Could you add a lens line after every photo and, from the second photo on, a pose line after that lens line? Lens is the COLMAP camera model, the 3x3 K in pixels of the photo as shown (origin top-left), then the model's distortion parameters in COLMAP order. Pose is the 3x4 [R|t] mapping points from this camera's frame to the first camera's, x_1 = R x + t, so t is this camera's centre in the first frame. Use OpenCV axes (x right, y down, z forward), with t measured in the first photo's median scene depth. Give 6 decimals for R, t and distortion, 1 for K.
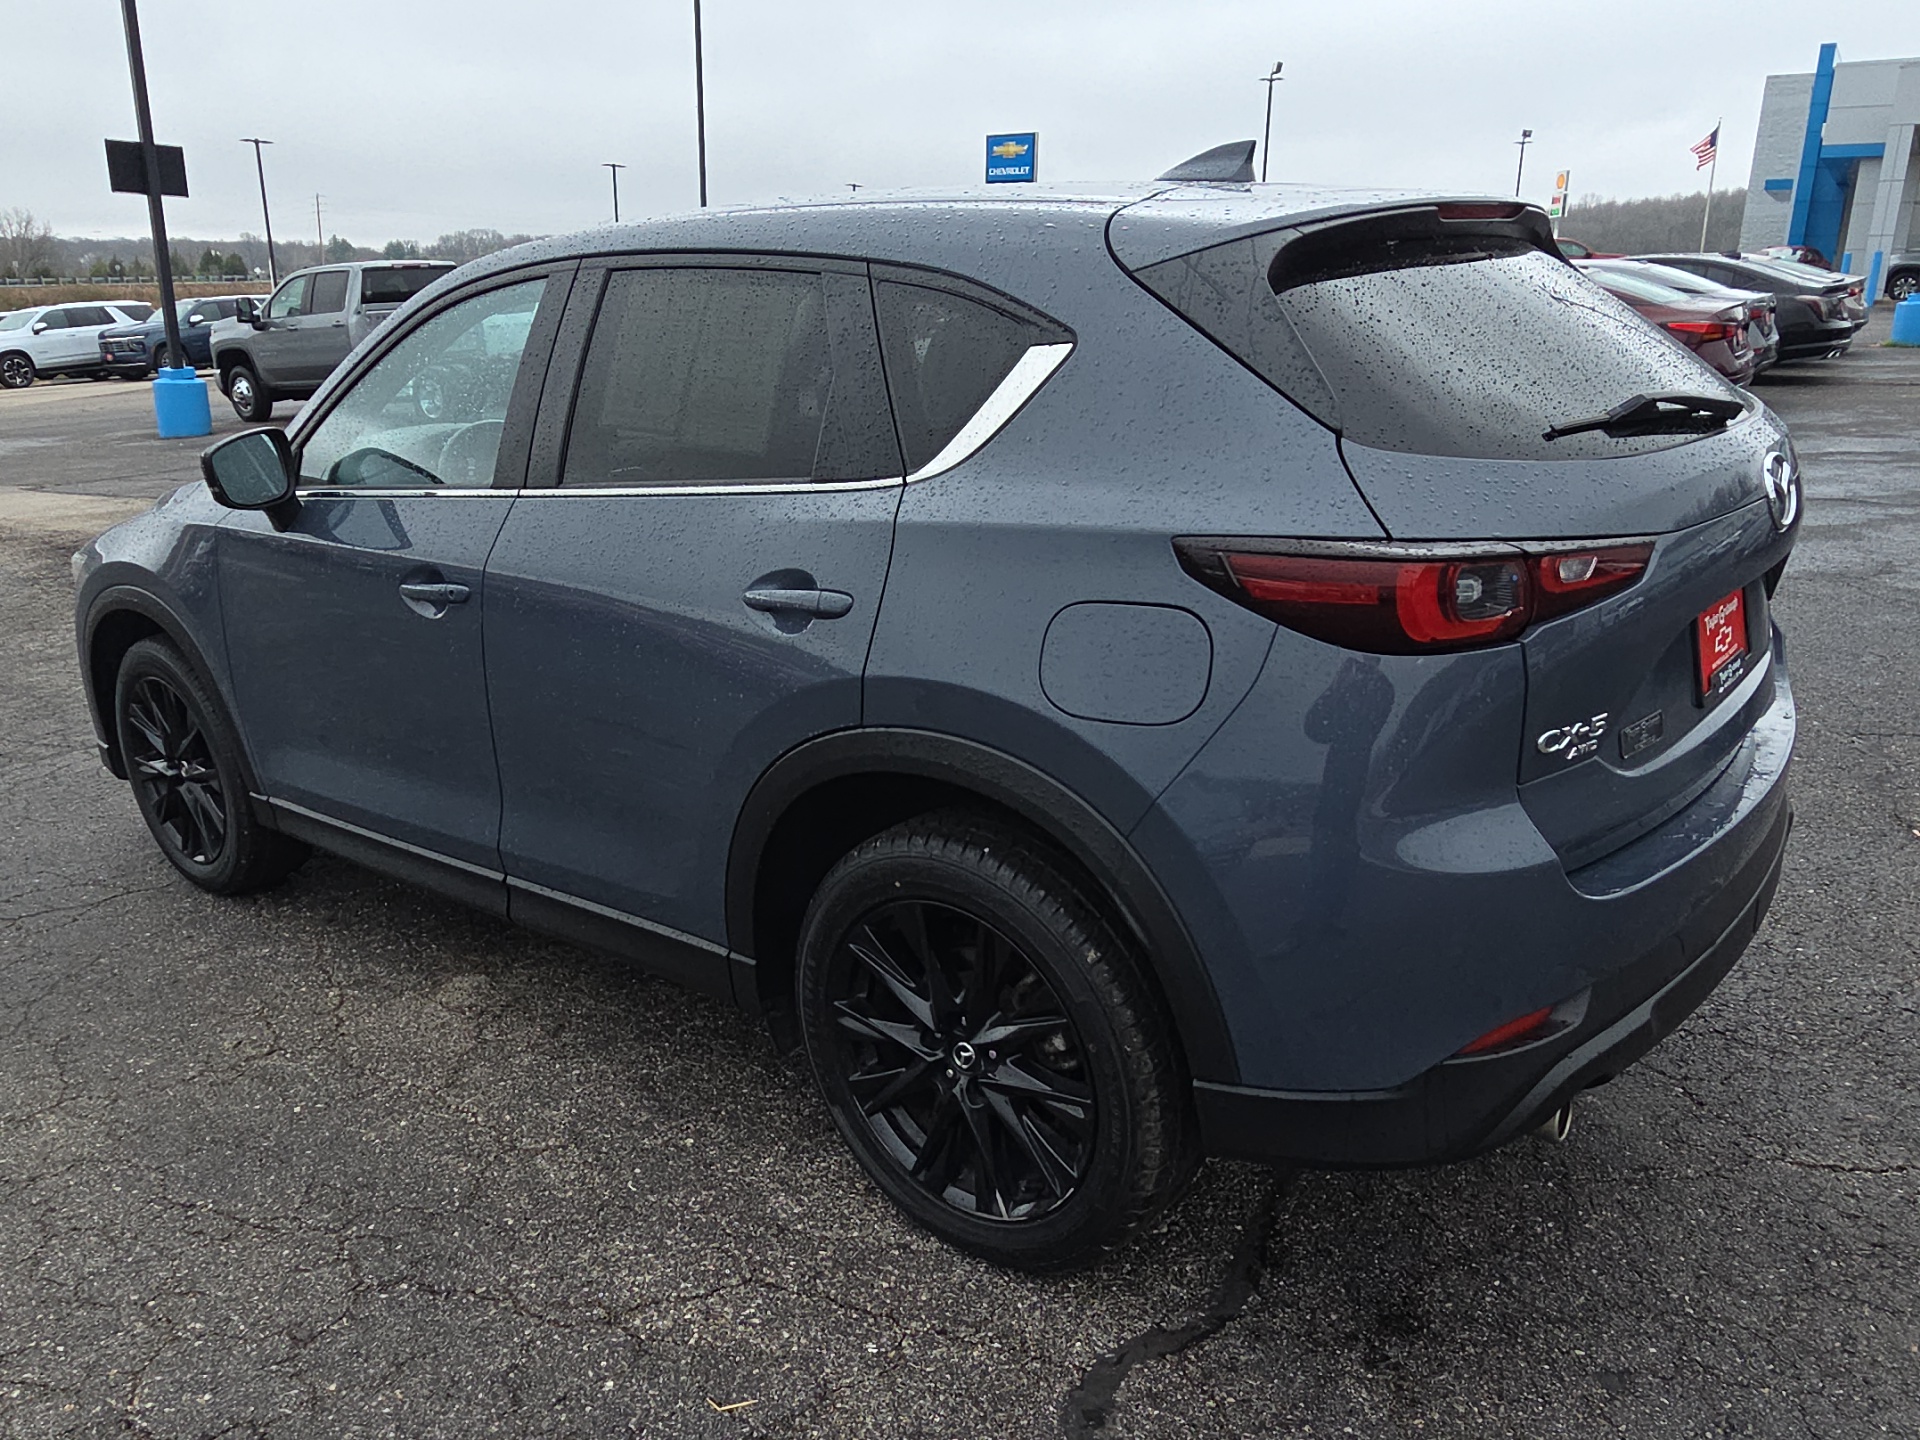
lens RADIAL K [[1441.9, 0, 954.7], [0, 1441.9, 725.1], [0, 0, 1]] dist [0.000349, 0.004257]
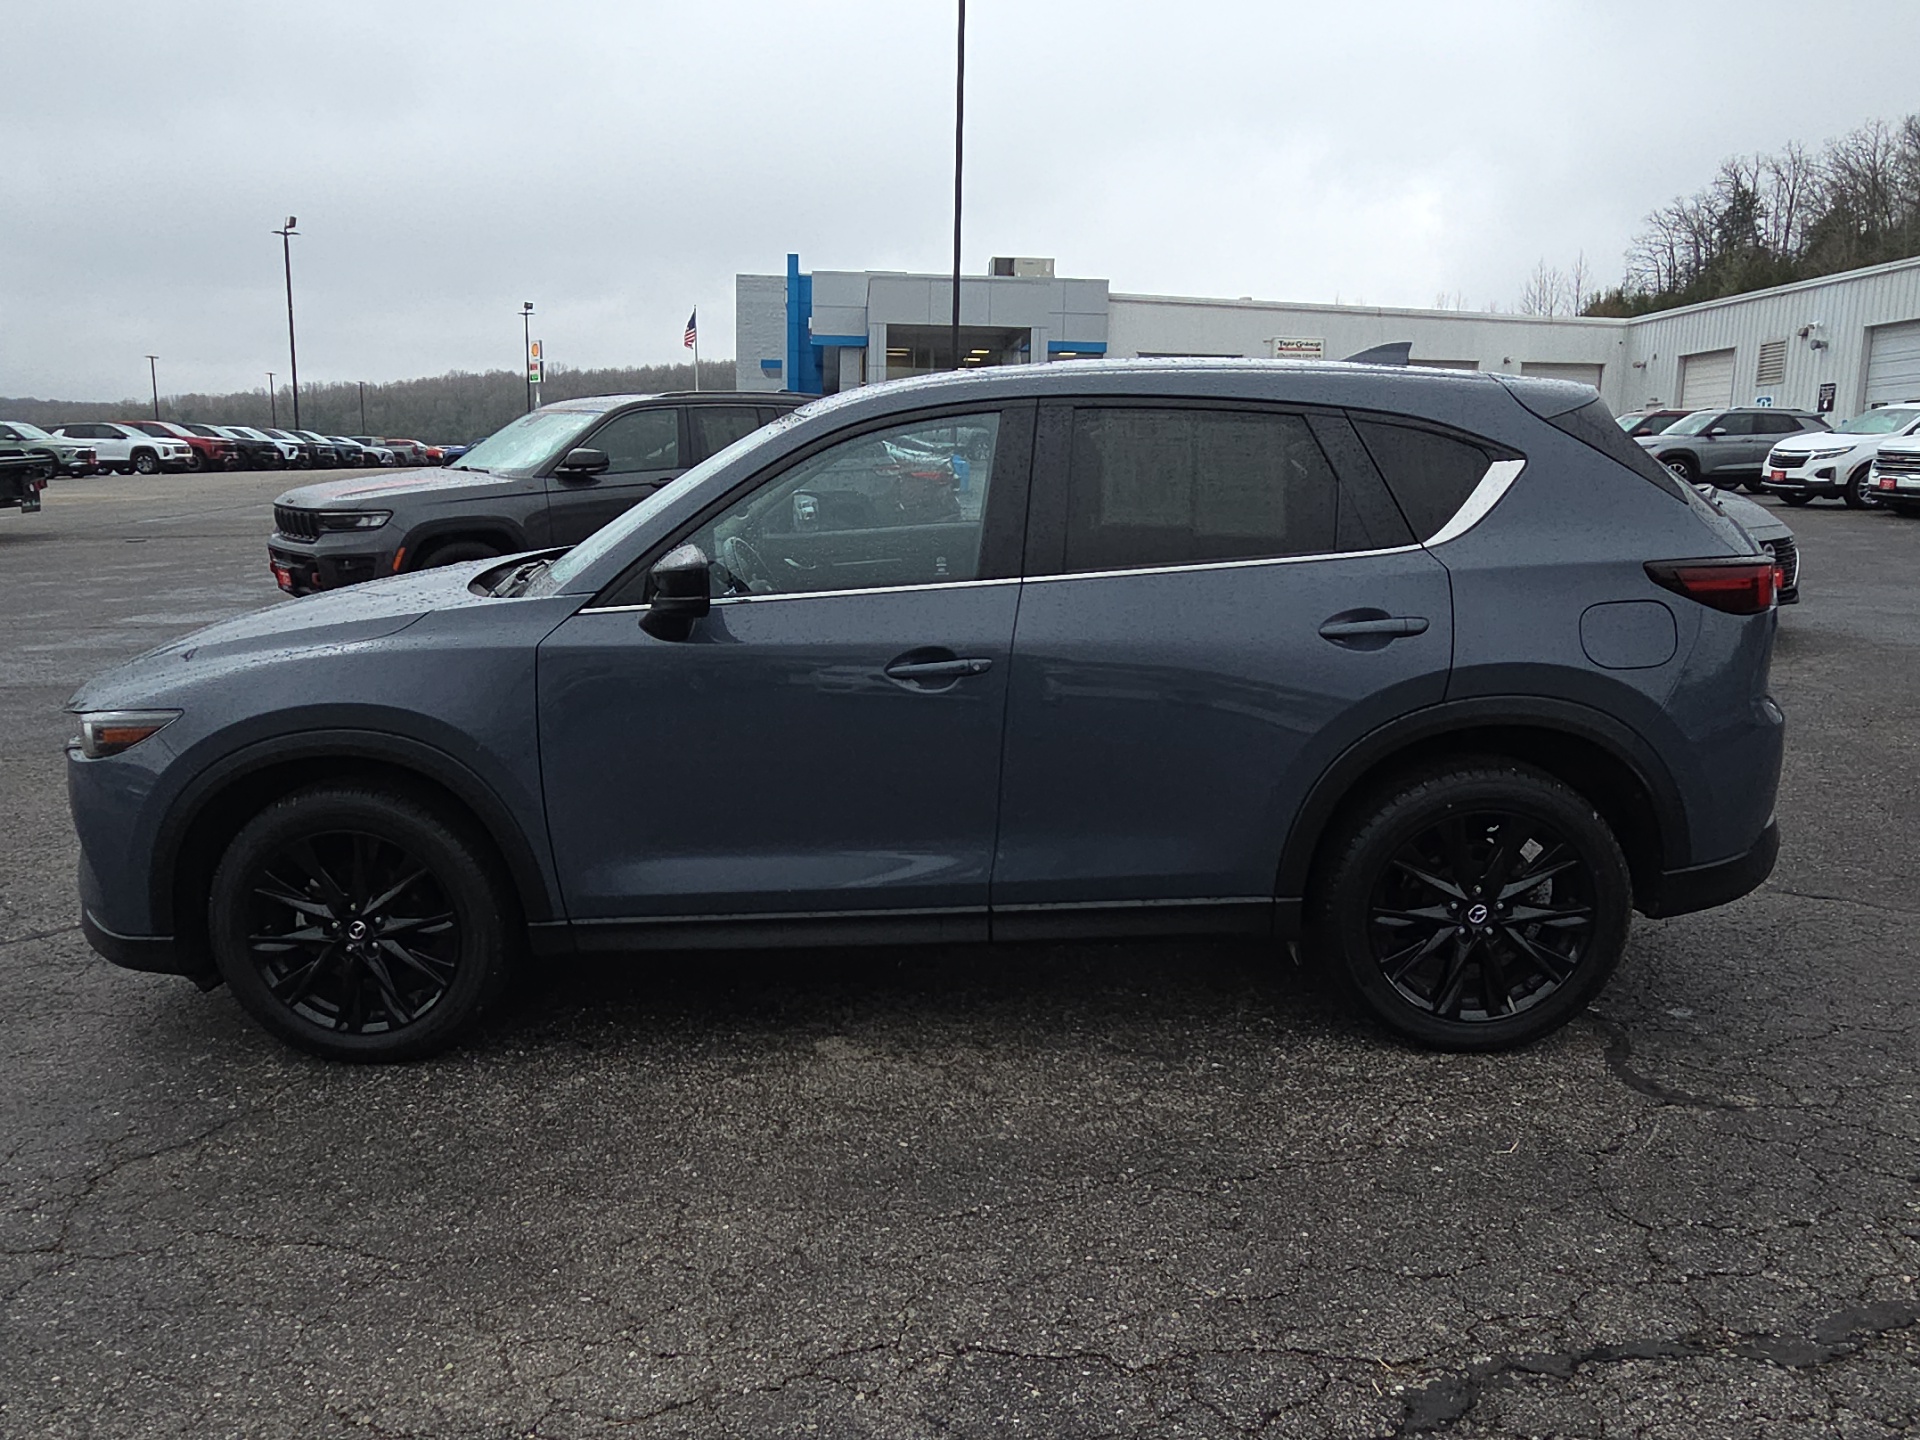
lens RADIAL K [[1456.0, 0, 927.1], [0, 1456.0, 726.1], [0, 0, 1]] dist [-0.002155, 0.002301]
pose [[0.792331, -0.100245, 0.601800, -1.347291], [0.161979, 0.985572, -0.049090, 0.012472], [-0.588196, 0.136374, 0.797137, 0.080030]]
